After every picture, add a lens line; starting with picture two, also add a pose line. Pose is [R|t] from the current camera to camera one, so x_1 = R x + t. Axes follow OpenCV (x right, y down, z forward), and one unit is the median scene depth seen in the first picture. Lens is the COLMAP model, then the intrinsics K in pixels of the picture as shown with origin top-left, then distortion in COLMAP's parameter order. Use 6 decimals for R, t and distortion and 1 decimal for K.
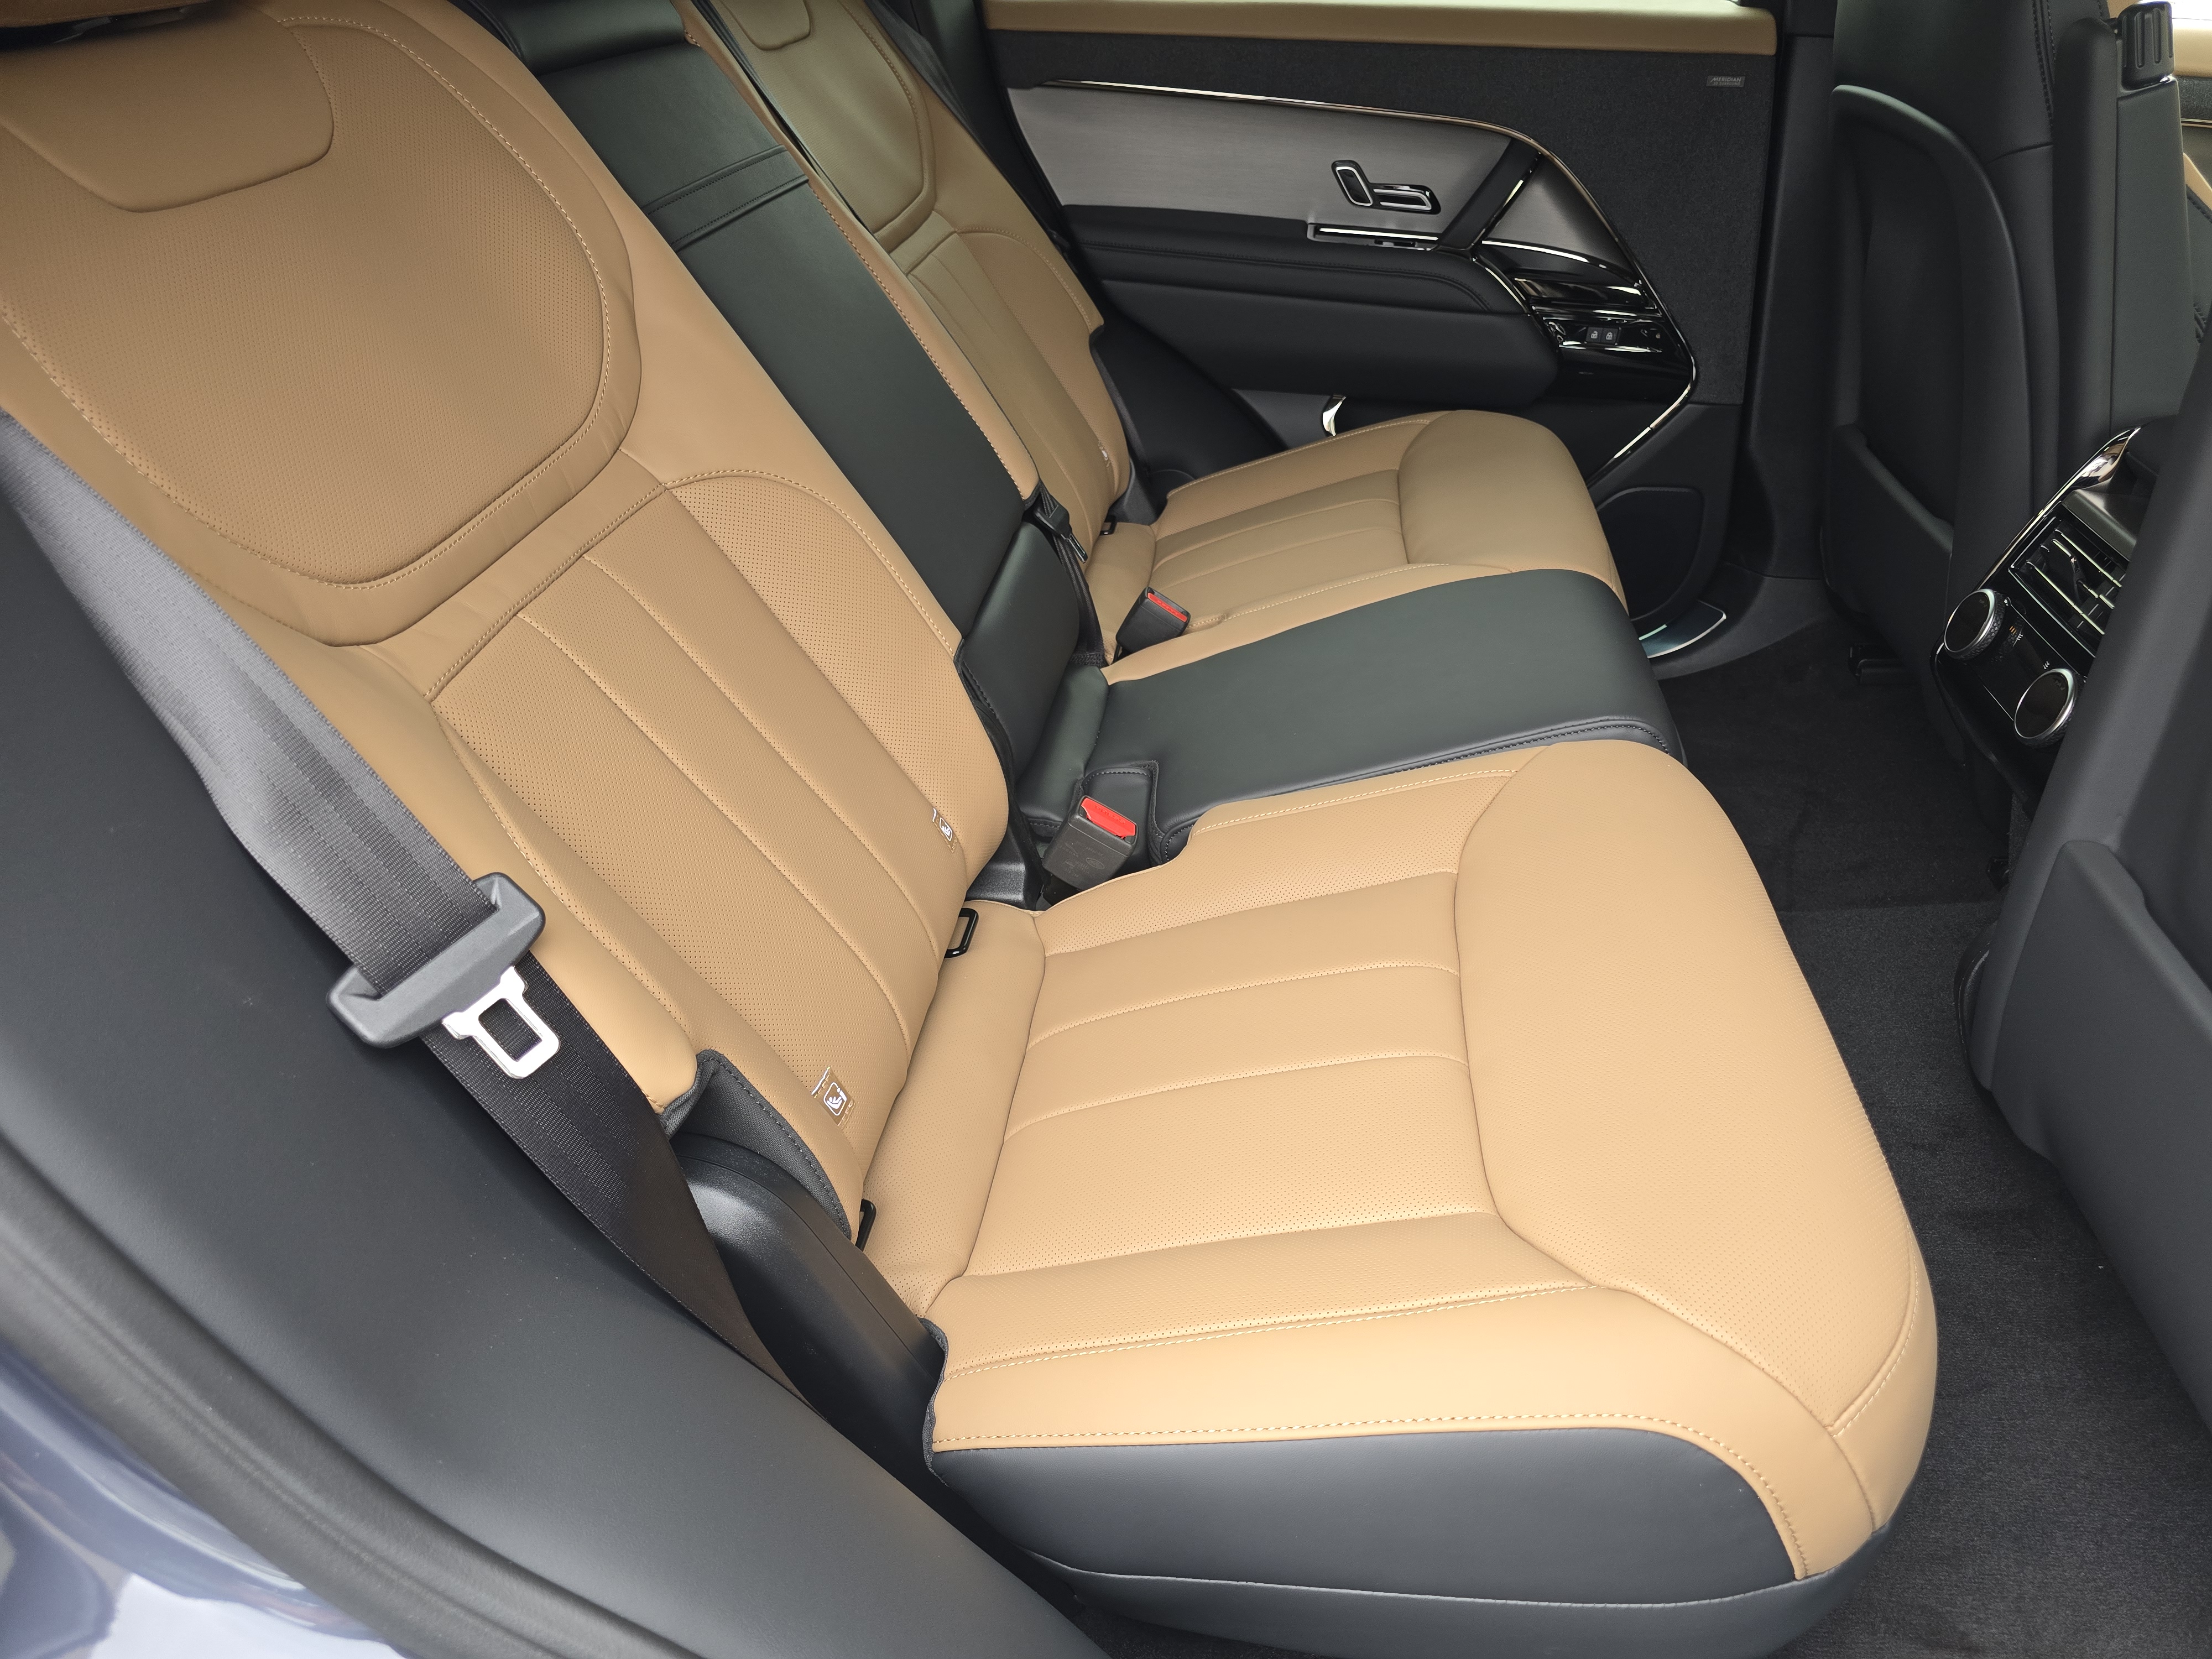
lens RADIAL K [[1508.8, 0, 1109.6], [0, 1508.8, 830.4], [0, 0, 1]] dist [0.053007, -0.042297]
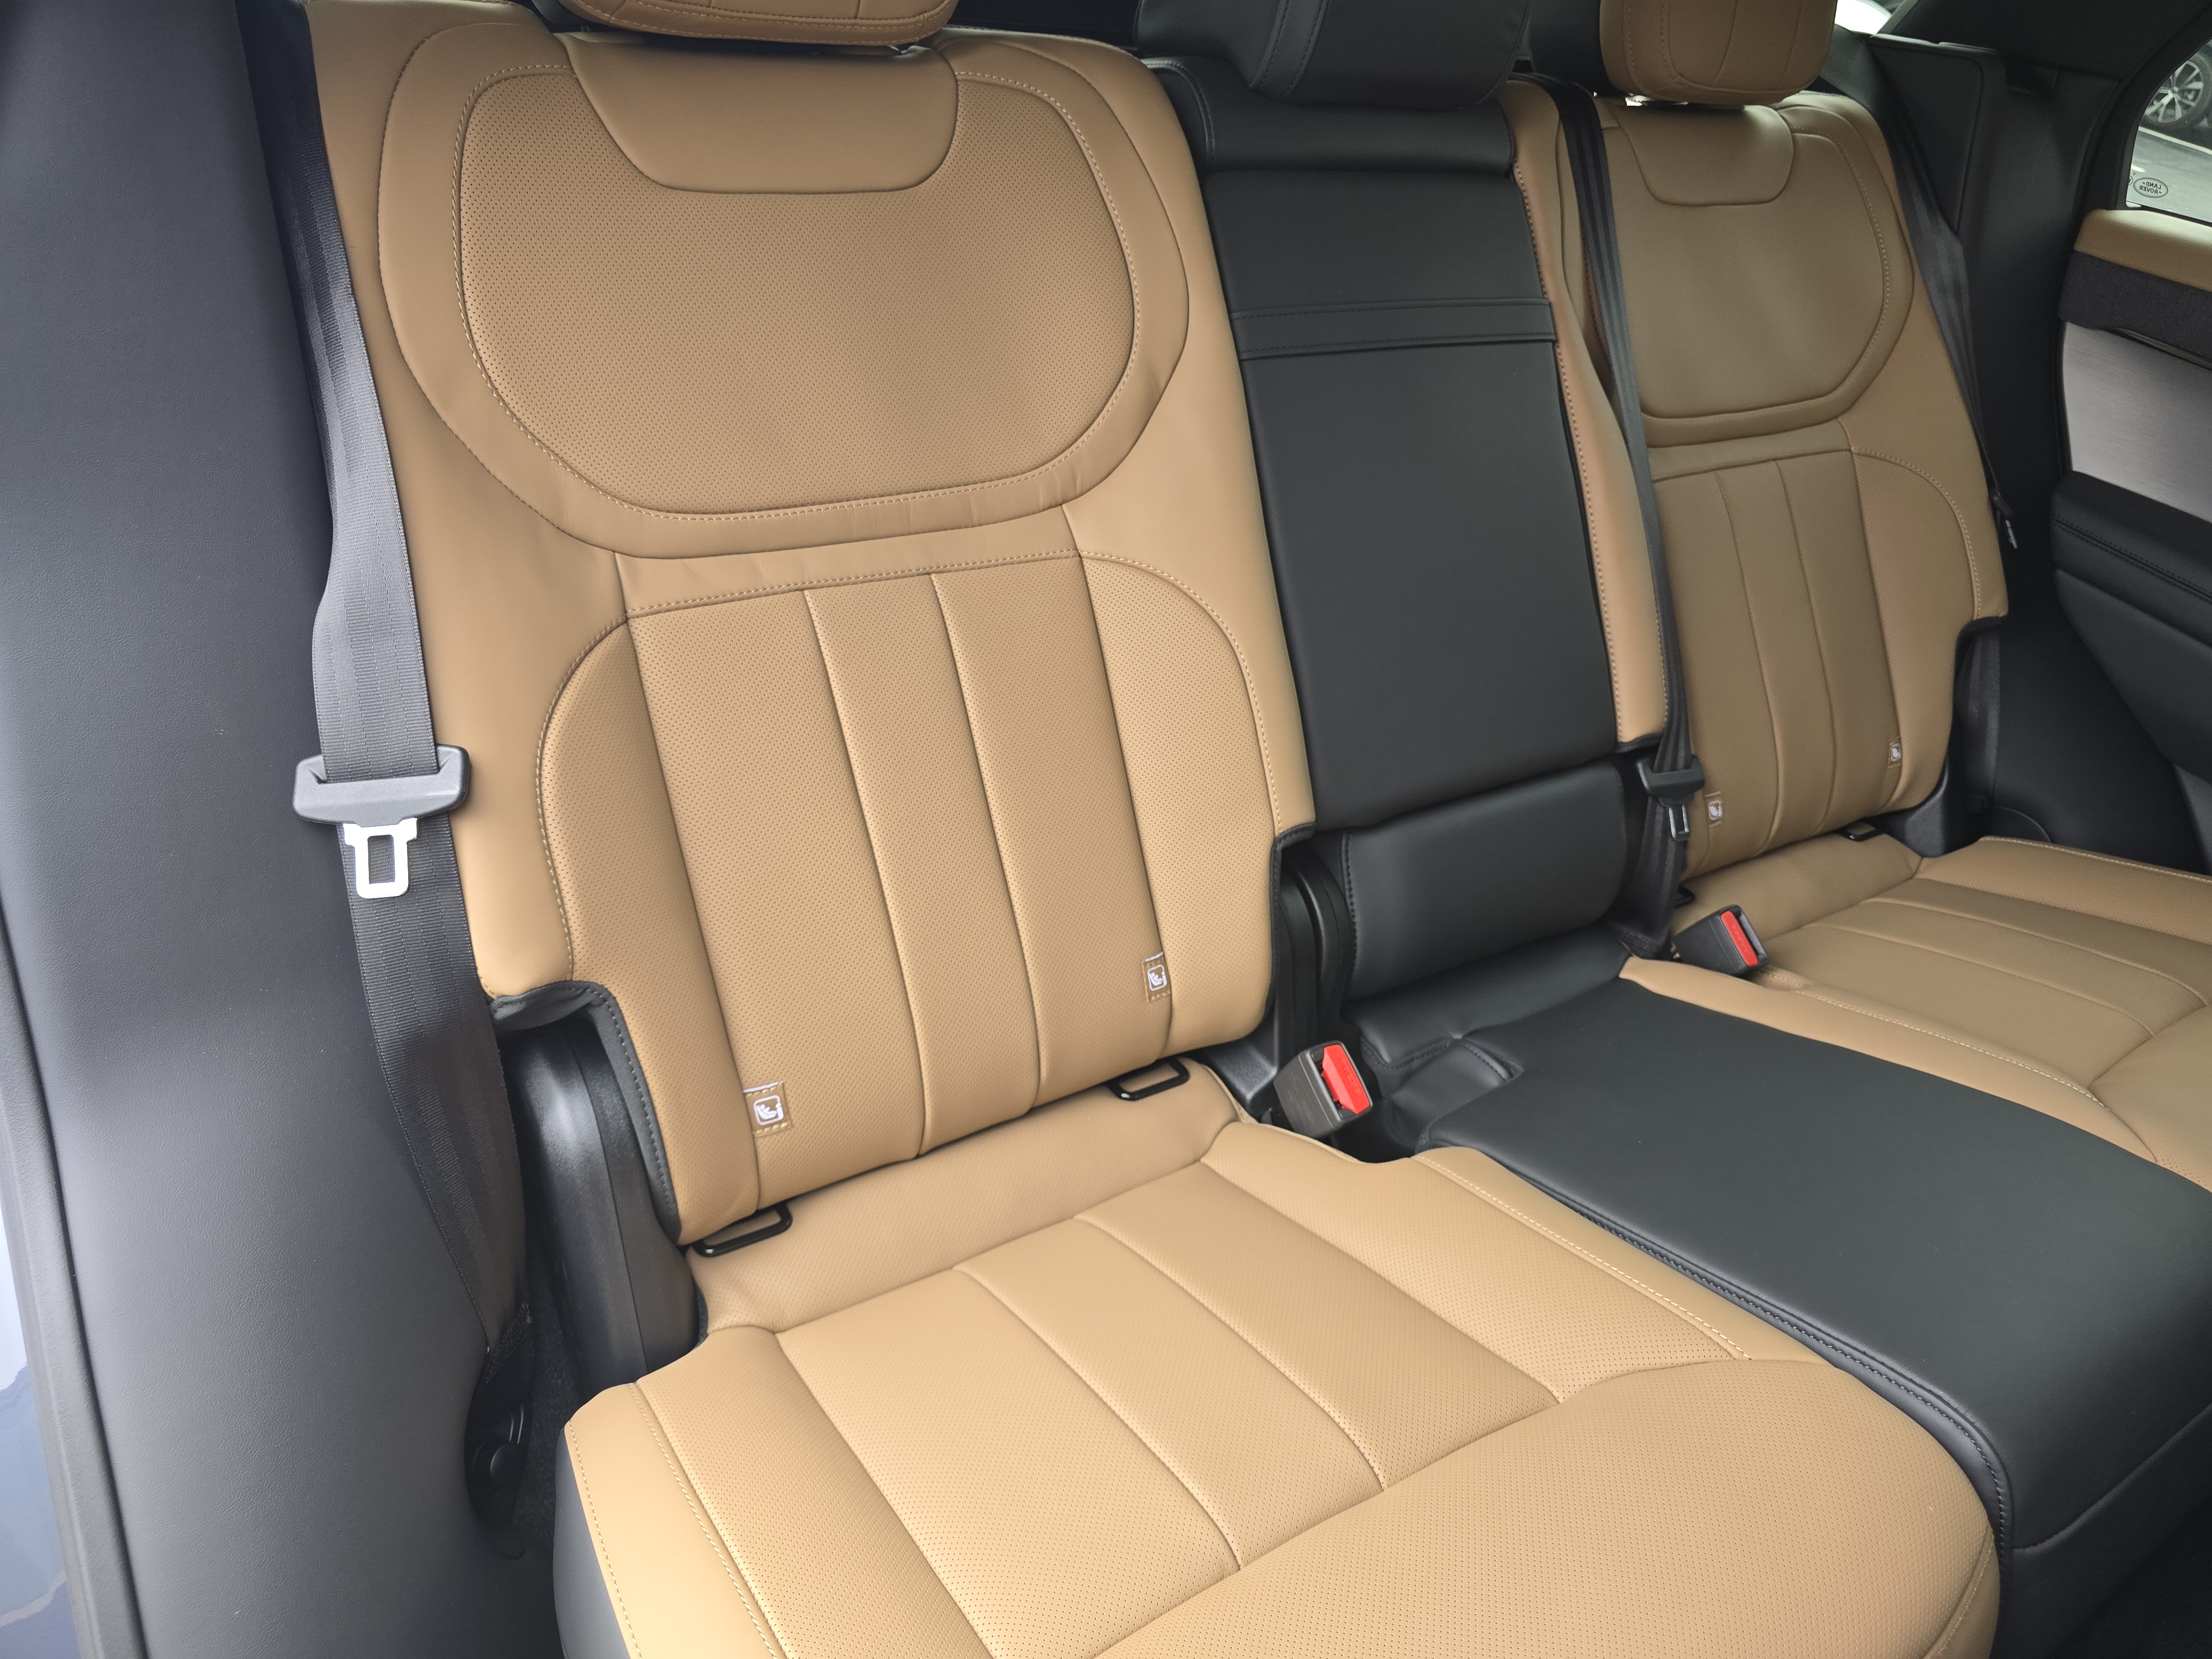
lens RADIAL K [[1508.8, 0, 1107.9], [0, 1508.8, 827.3], [0, 0, 1]] dist [0.053007, -0.042297]
pose [[0.637405, 0.492725, -0.592399, 0.444763], [-0.509793, 0.846168, 0.155274, -0.243421], [0.577777, 0.203029, 0.790540, 0.226940]]
